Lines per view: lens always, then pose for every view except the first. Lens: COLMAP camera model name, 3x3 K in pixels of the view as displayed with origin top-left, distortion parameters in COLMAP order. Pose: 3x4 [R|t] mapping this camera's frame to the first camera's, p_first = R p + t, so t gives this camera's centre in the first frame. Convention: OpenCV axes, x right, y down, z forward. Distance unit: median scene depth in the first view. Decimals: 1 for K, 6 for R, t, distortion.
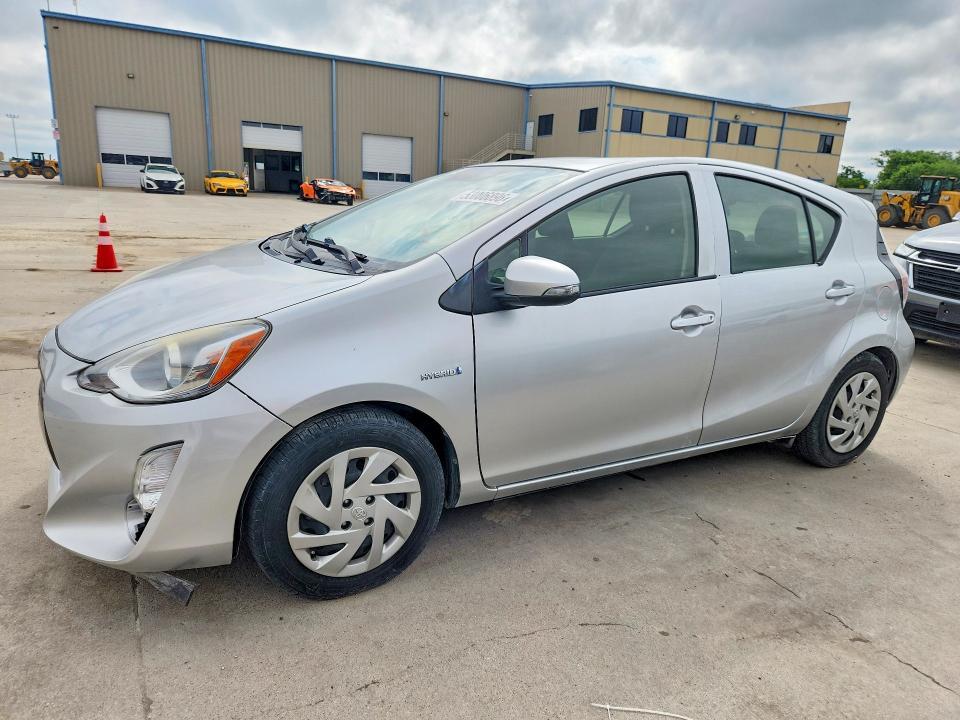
lens RADIAL K [[756.1, 0, 479.2], [0, 756.1, 364.2], [0, 0, 1]] dist [0.014907, -0.007274]
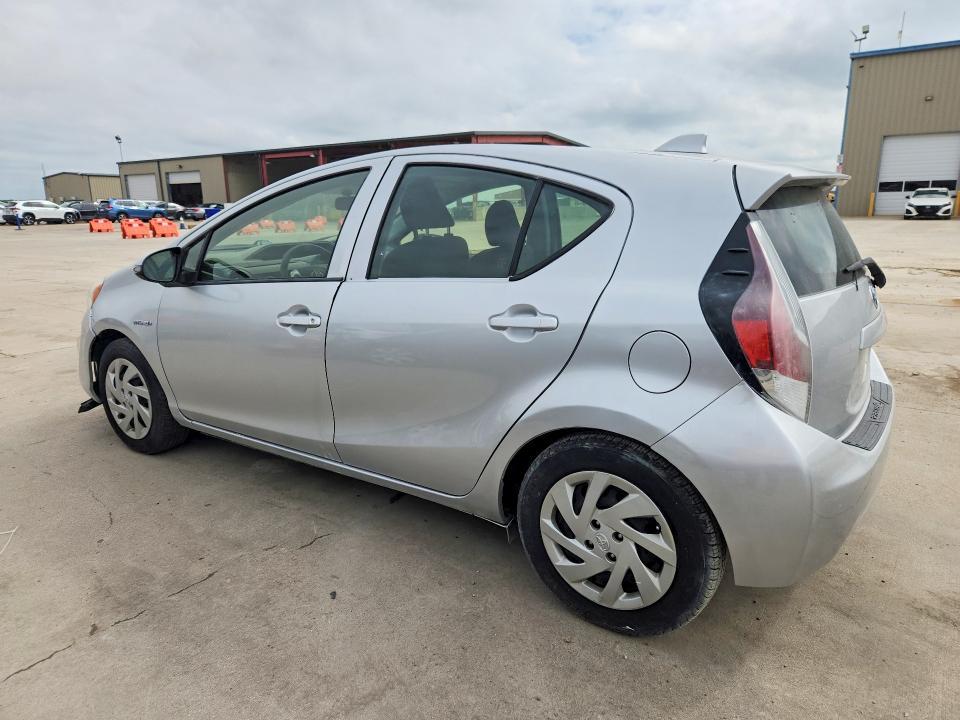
lens RADIAL K [[756.1, 0, 477.2], [0, 756.1, 356.3], [0, 0, 1]] dist [0.014907, -0.007274]
pose [[0.318006, 0.133110, -0.938698, 0.501217], [-0.187418, 0.979383, 0.075386, -0.050683], [0.929380, 0.151956, 0.336397, 0.349258]]
